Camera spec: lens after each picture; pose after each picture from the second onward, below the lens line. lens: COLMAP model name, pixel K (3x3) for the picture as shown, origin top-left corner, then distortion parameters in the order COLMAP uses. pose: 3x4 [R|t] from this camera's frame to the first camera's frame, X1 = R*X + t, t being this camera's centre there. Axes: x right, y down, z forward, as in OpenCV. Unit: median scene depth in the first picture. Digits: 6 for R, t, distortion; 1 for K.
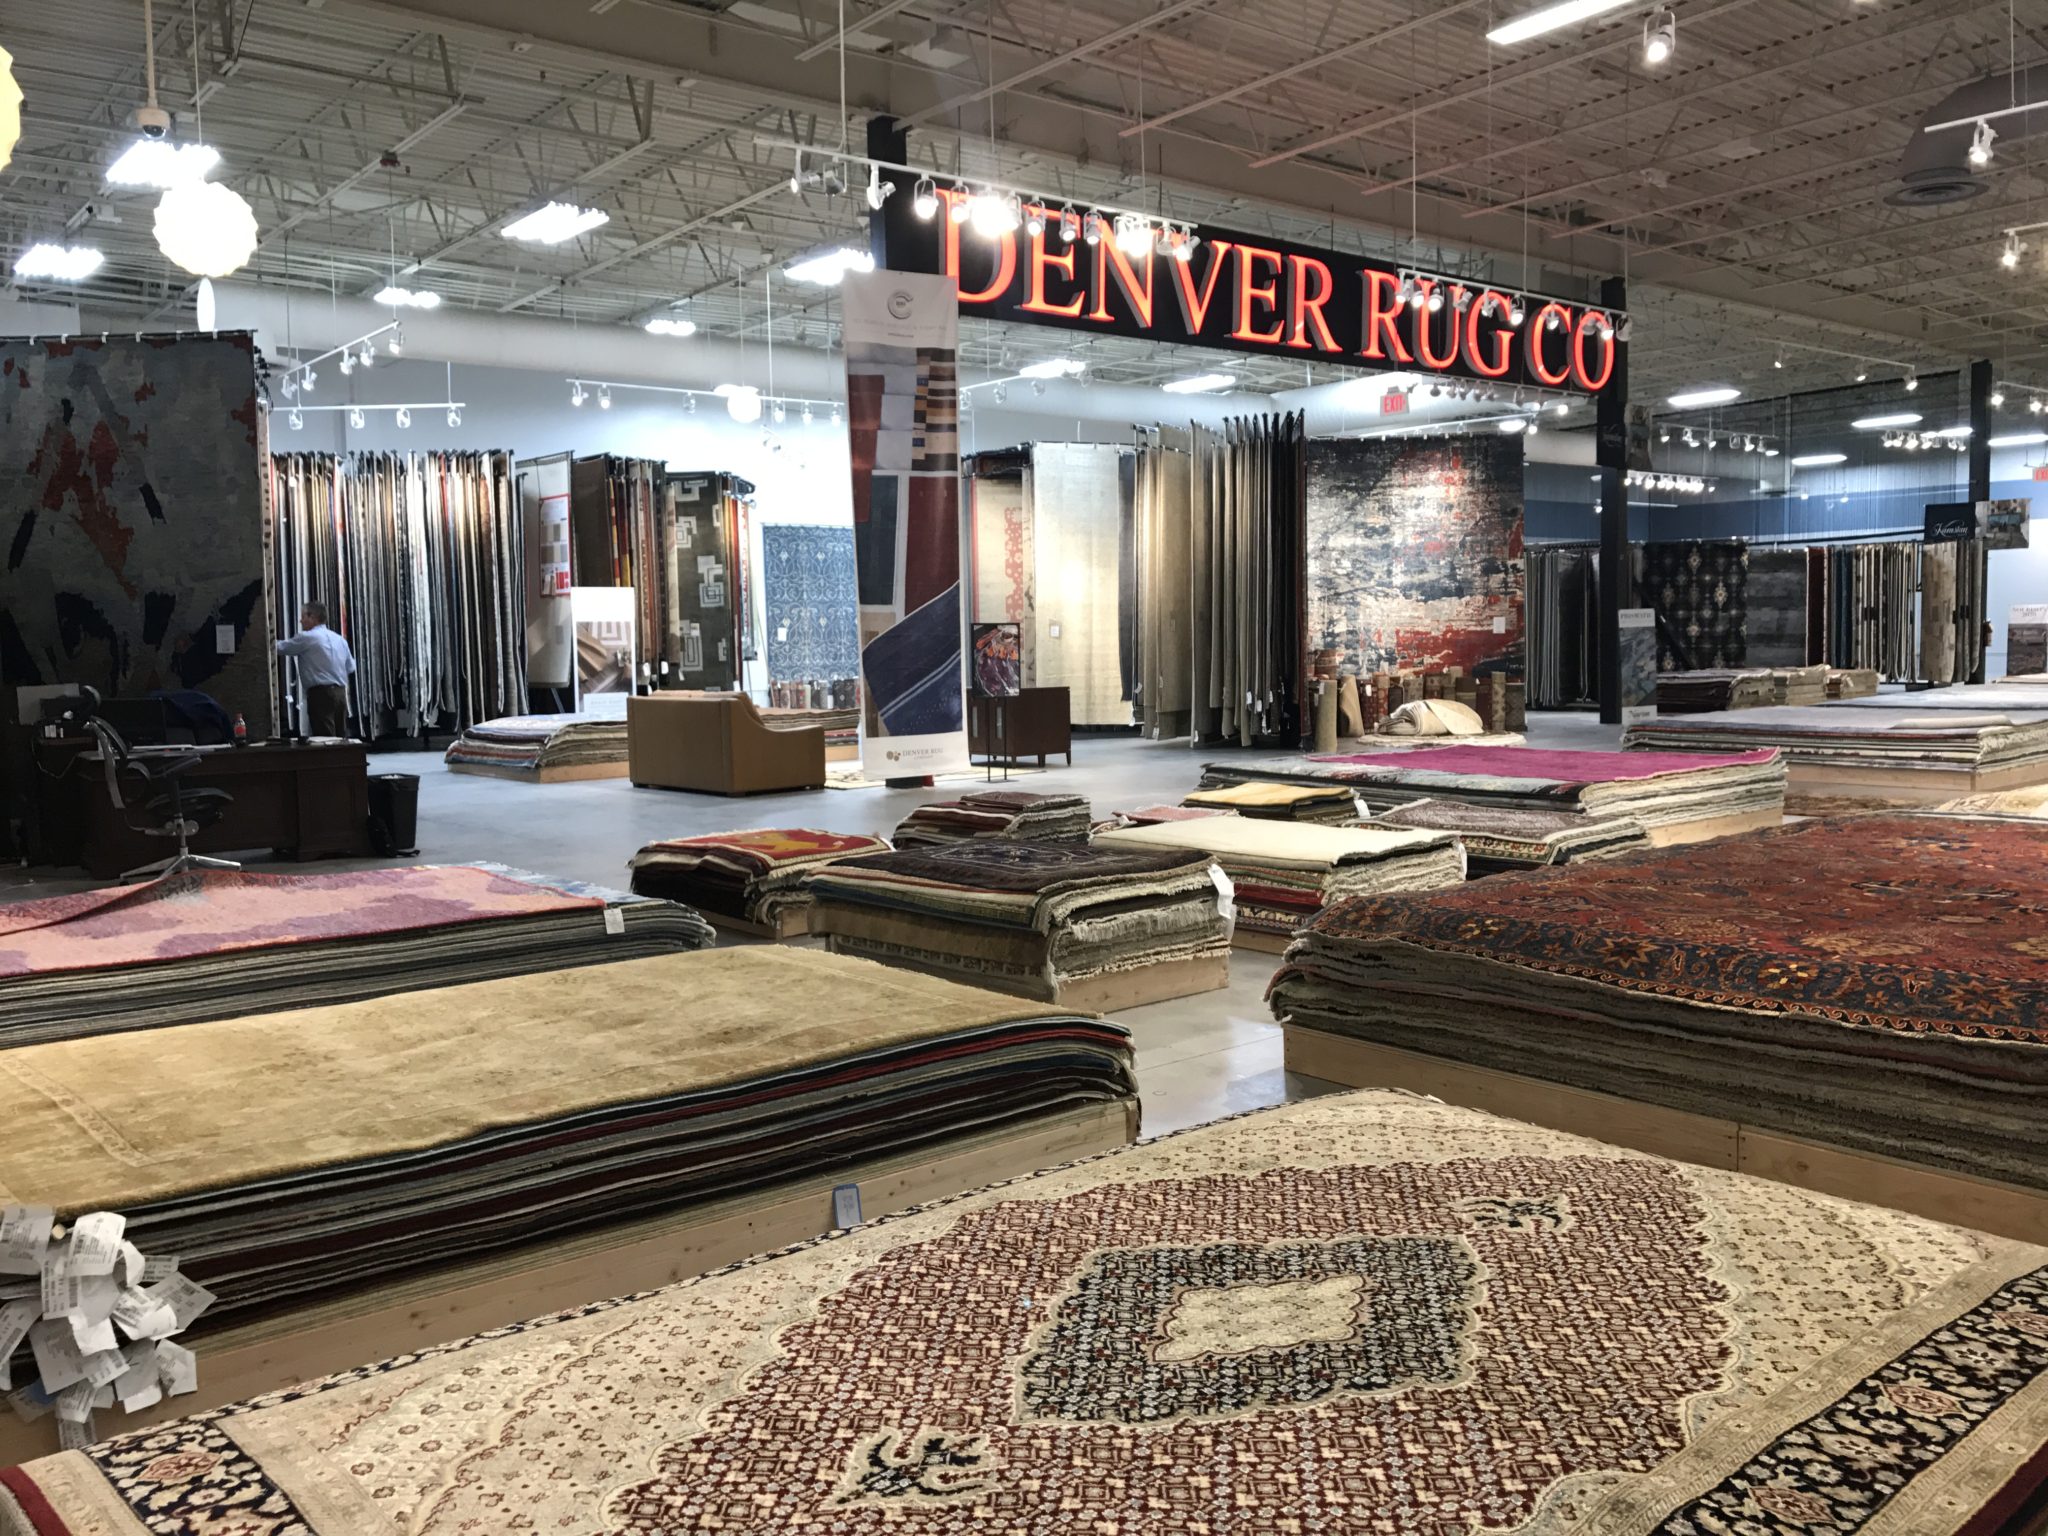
lens RADIAL K [[1654.3, 0, 1018.0], [0, 1654.3, 772.1], [0, 0, 1]] dist [0.028390, -0.037610]
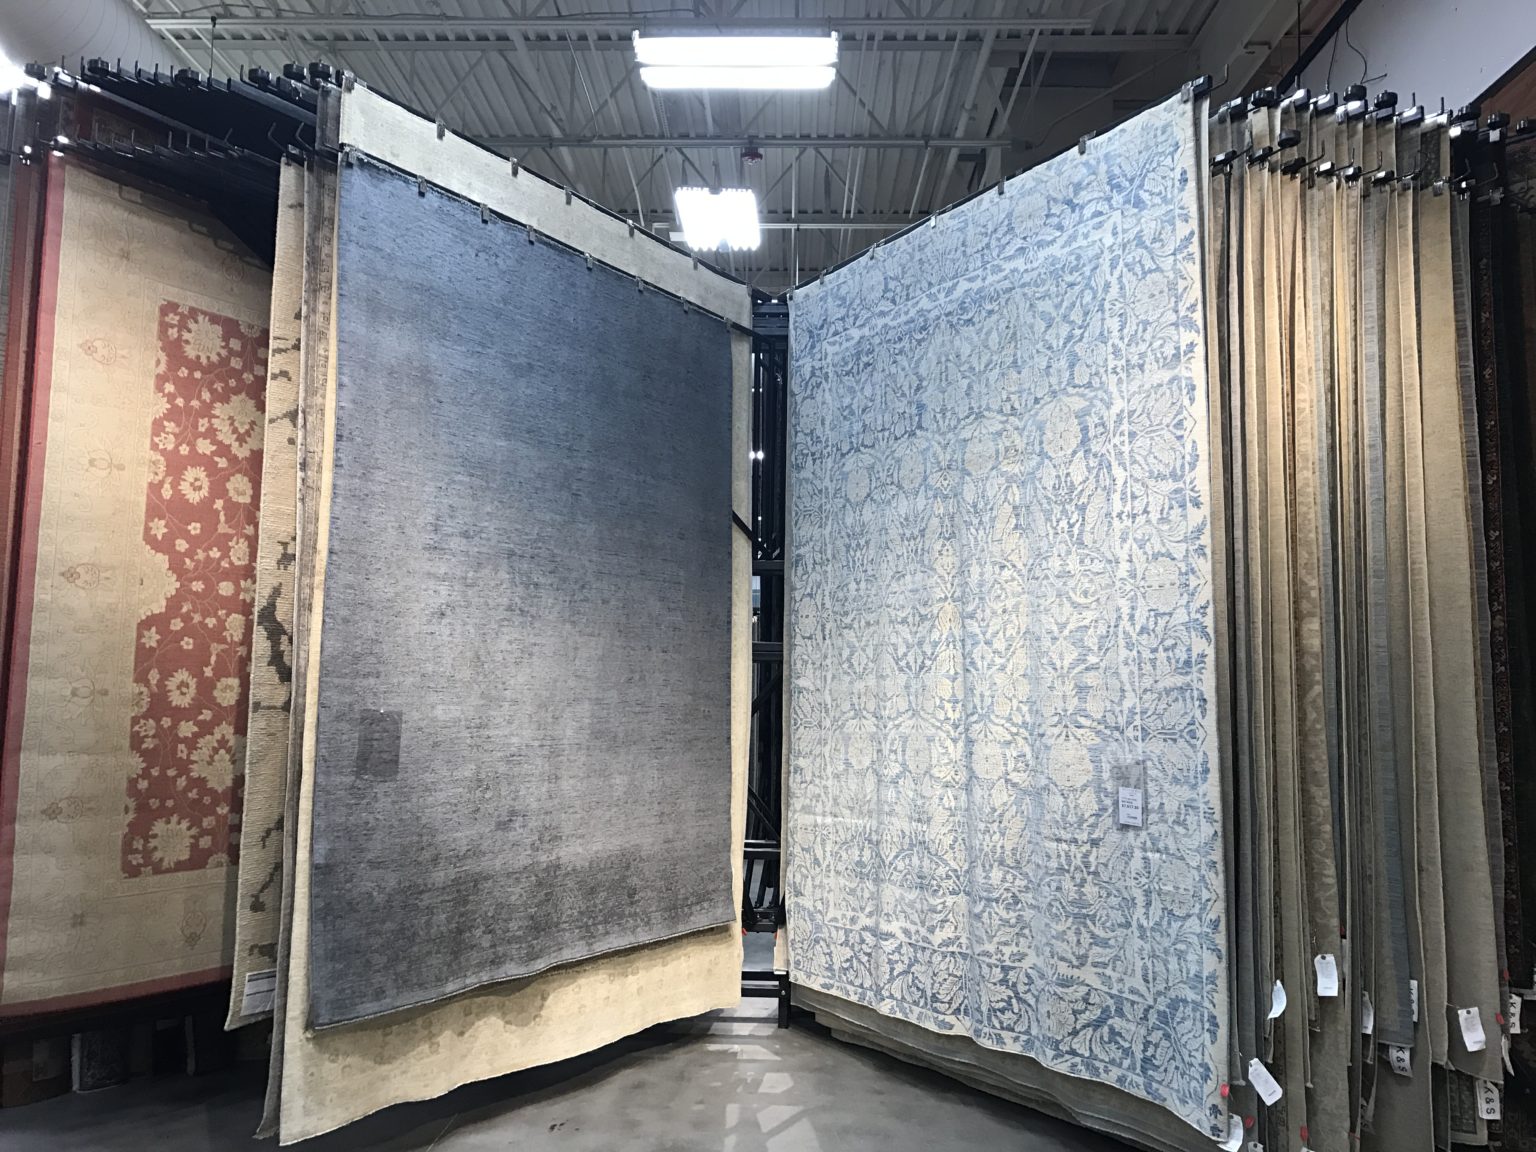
lens RADIAL K [[1240.7, 0, 772.0], [0, 1240.7, 573.7], [0, 0, 1]] dist [0.028390, -0.037610]
pose [[0.648217, 0.102331, 0.754548, -0.097203], [0.032513, 0.986305, -0.161693, -0.084869], [-0.760761, 0.129345, 0.636013, 0.859827]]
